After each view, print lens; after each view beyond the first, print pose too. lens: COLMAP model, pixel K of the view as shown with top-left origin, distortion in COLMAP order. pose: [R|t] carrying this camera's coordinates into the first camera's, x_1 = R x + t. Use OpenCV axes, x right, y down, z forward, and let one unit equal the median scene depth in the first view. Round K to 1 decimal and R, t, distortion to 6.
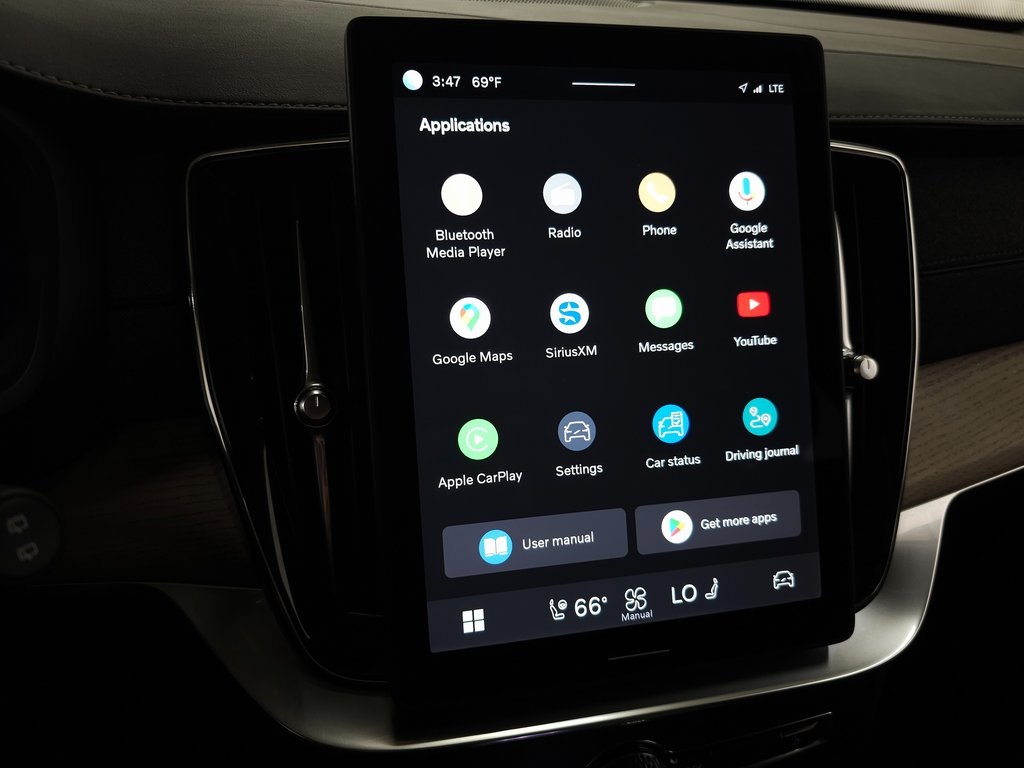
lens RADIAL K [[688.5, 0, 516.6], [0, 688.5, 381.0], [0, 0, 1]] dist [0.009371, -0.020251]
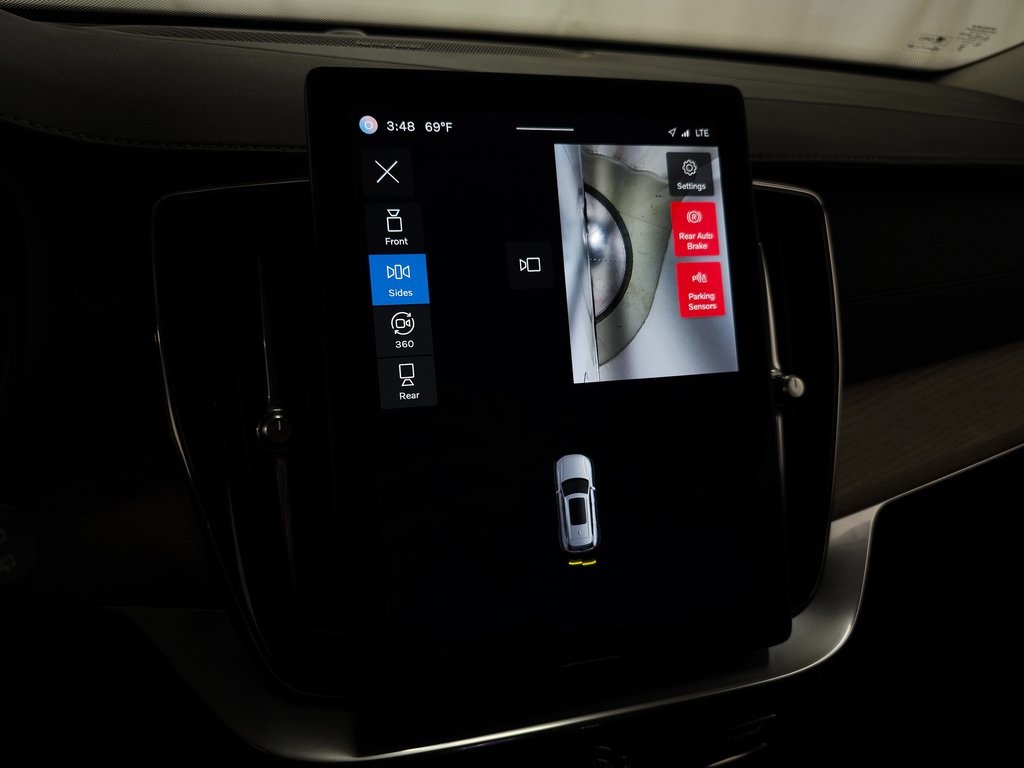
lens RADIAL K [[688.5, 0, 507.4], [0, 688.5, 385.7], [0, 0, 1]] dist [0.009371, -0.020251]
pose [[0.998596, -0.016853, 0.050220, 0.005004], [0.019270, 0.998660, -0.048035, 0.025412], [-0.049344, 0.048935, 0.997582, -0.062566]]
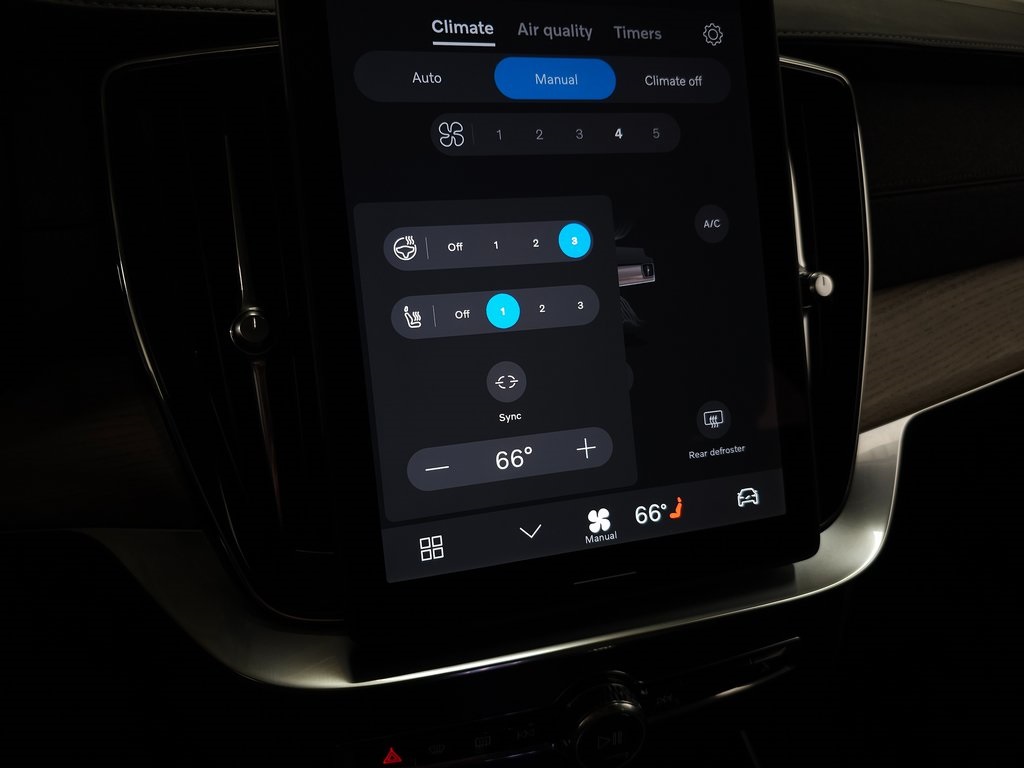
lens RADIAL K [[688.5, 0, 510.0], [0, 688.5, 385.6], [0, 0, 1]] dist [0.009371, -0.020251]
pose [[0.997616, -0.037046, 0.058225, -0.001435], [0.036781, 0.999308, 0.005619, 0.115623], [-0.058393, -0.003464, 0.998288, 0.043739]]
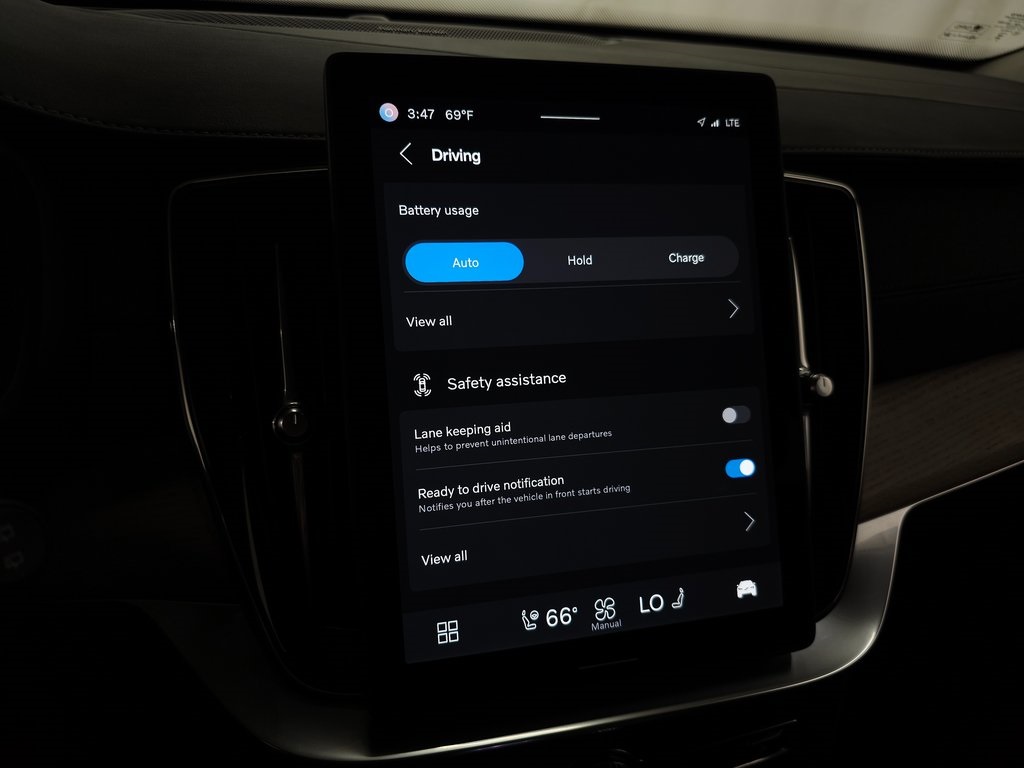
lens RADIAL K [[688.5, 0, 515.0], [0, 688.5, 385.7], [0, 0, 1]] dist [0.009371, -0.020251]
pose [[0.999492, -0.004094, 0.031622, 0.006285], [0.005142, 0.999438, -0.033112, 0.014735], [-0.031469, 0.033258, 0.998951, -0.039530]]
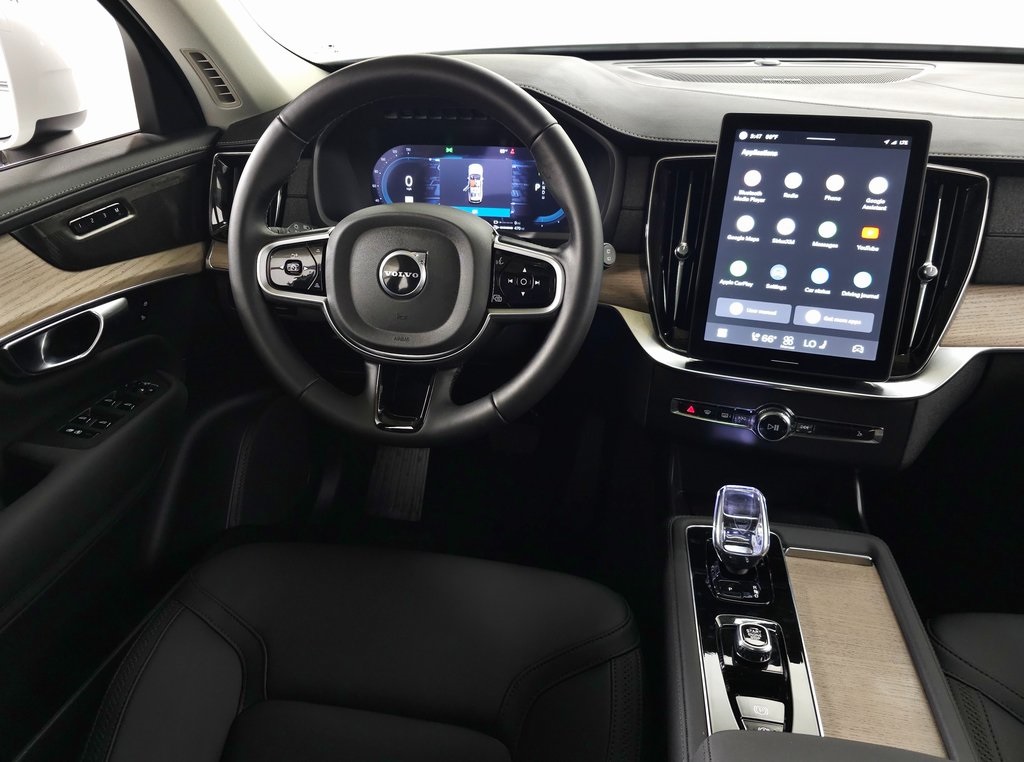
lens RADIAL K [[677.6, 0, 509.9], [0, 677.6, 382.9], [0, 0, 1]] dist [0.028970, -0.026838]
pose [[0.867404, 0.208587, -0.451776, 0.446878], [-0.195415, 0.977753, 0.076240, 0.475177], [0.457628, 0.022153, 0.888868, -1.714266]]
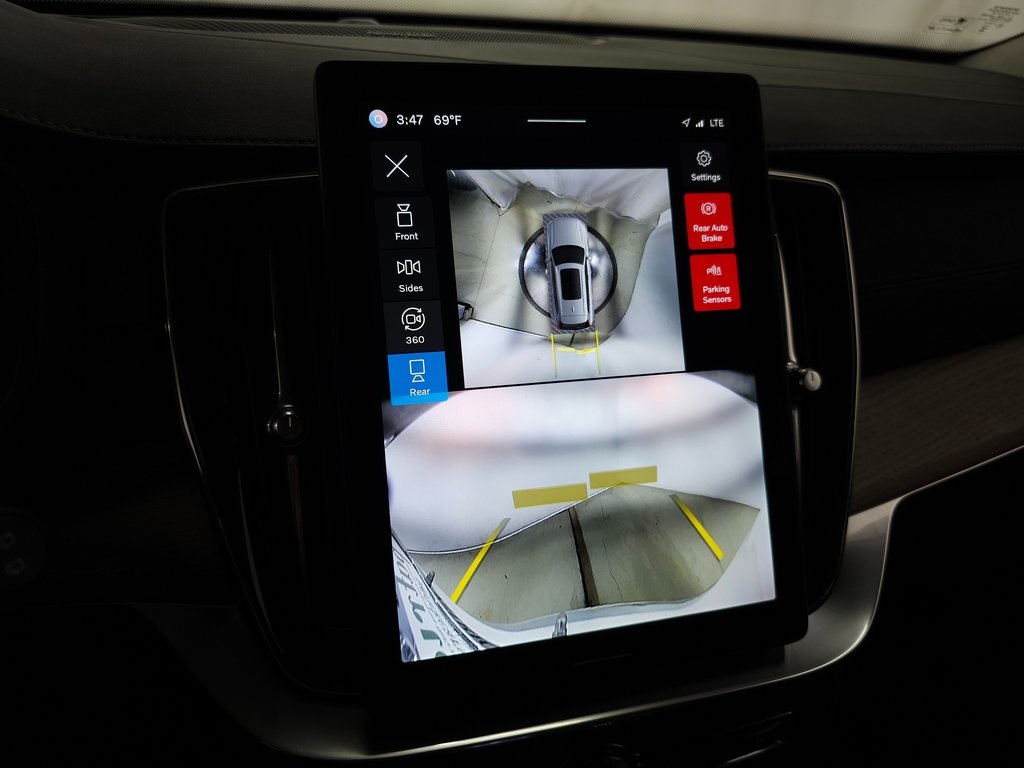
lens RADIAL K [[688.5, 0, 510.7], [0, 688.5, 373.5], [0, 0, 1]] dist [0.009371, -0.020251]
pose [[0.999311, -0.018854, 0.031963, 0.012299], [0.020196, 0.998906, -0.042184, 0.007219], [-0.031133, 0.042800, 0.998598, -0.053867]]
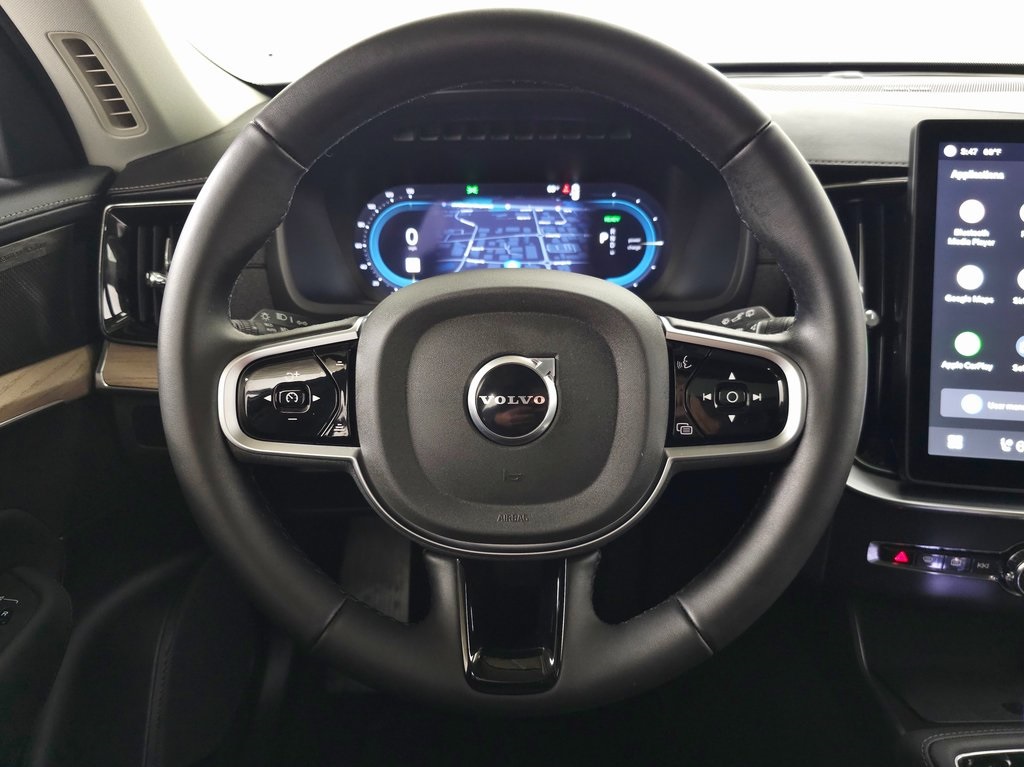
lens RADIAL K [[688.5, 0, 510.0], [0, 688.5, 382.9], [0, 0, 1]] dist [0.009371, -0.020251]
pose [[0.939123, 0.106430, -0.326682, -0.556851], [-0.123758, 0.991775, -0.032660, 0.376774], [0.320519, 0.071101, 0.944570, -1.045977]]
